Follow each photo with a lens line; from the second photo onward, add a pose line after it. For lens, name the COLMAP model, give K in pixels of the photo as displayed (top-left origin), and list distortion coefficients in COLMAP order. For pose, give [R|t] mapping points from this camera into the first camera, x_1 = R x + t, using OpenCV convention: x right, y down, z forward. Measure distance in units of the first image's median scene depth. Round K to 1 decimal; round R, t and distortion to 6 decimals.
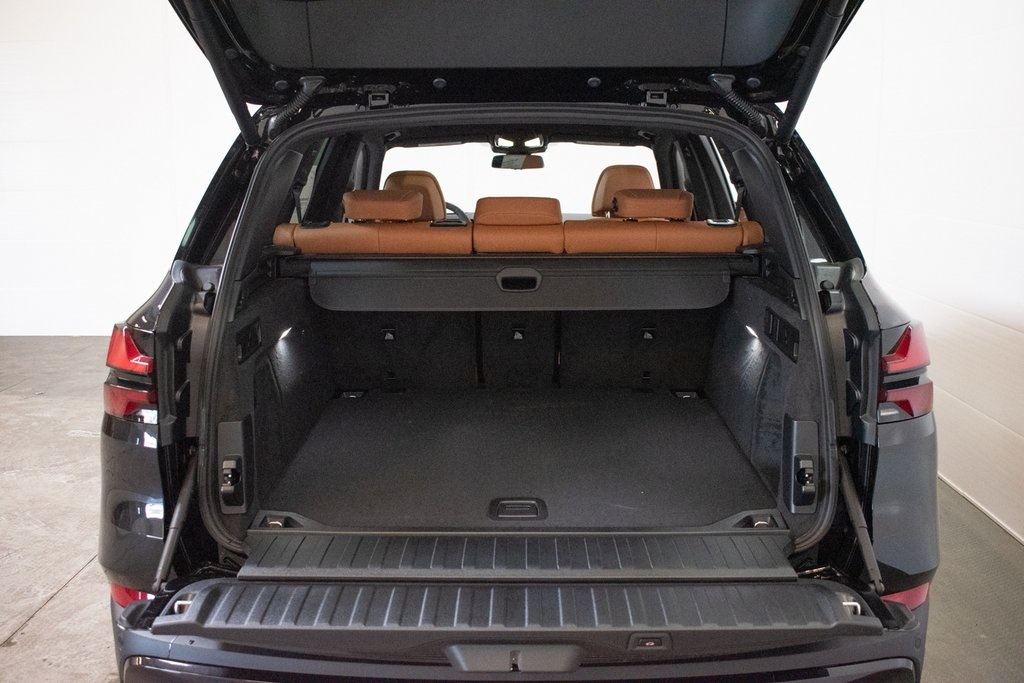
lens RADIAL K [[996.0, 0, 513.7], [0, 996.0, 343.2], [0, 0, 1]] dist [-0.047963, 0.000000]
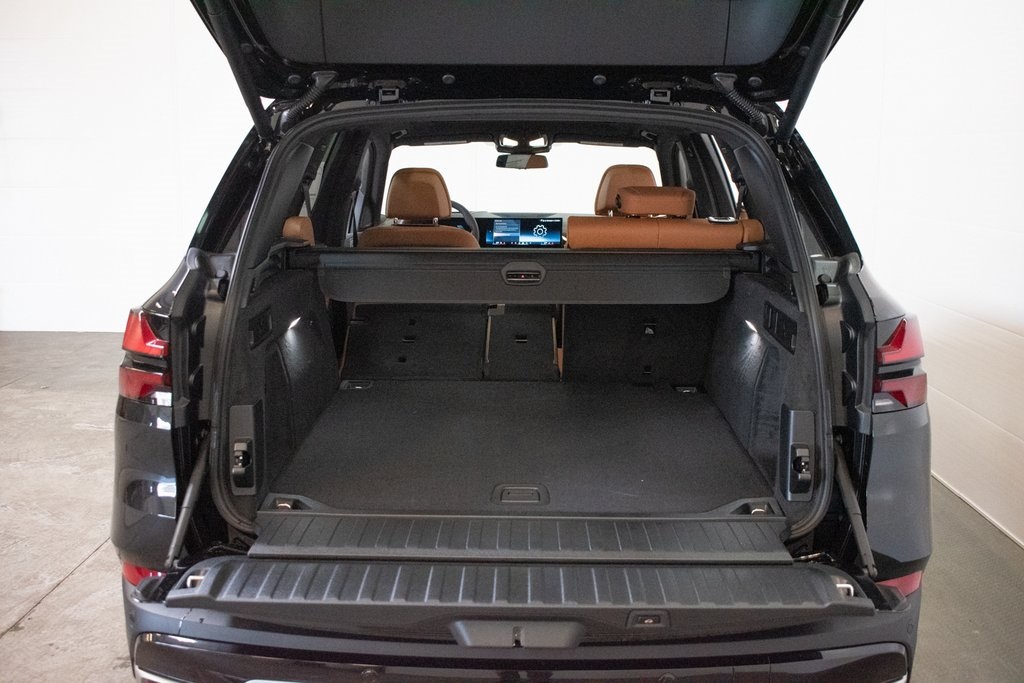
lens RADIAL K [[996.0, 0, 512.9], [0, 996.0, 342.5], [0, 0, 1]] dist [-0.047963, 0.000000]
pose [[0.999939, 0.010933, -0.001214, -0.004254], [-0.010939, 0.999929, -0.004828, 0.014579], [0.001161, 0.004841, 0.999988, -0.024434]]
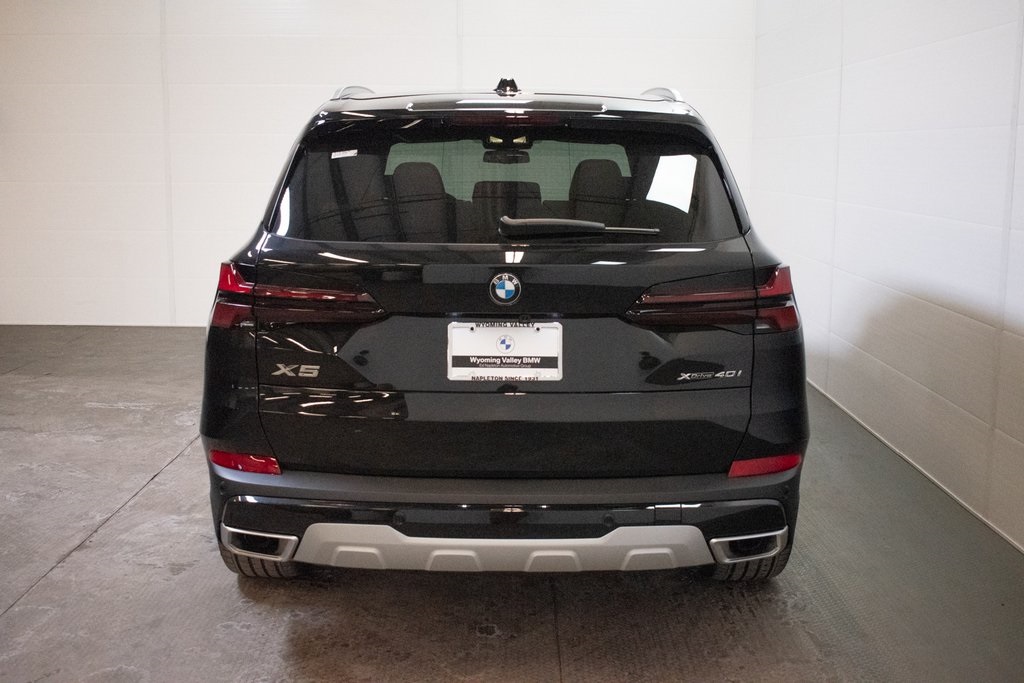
lens RADIAL K [[1100.2, 0, 510.5], [0, 1100.2, 339.1], [0, 0, 1]] dist [-0.011866, 0.000000]
pose [[0.999927, 0.007760, 0.009216, -0.003068], [-0.007564, 0.999747, -0.021161, 0.109907], [-0.009377, 0.021090, 0.999734, -0.530285]]
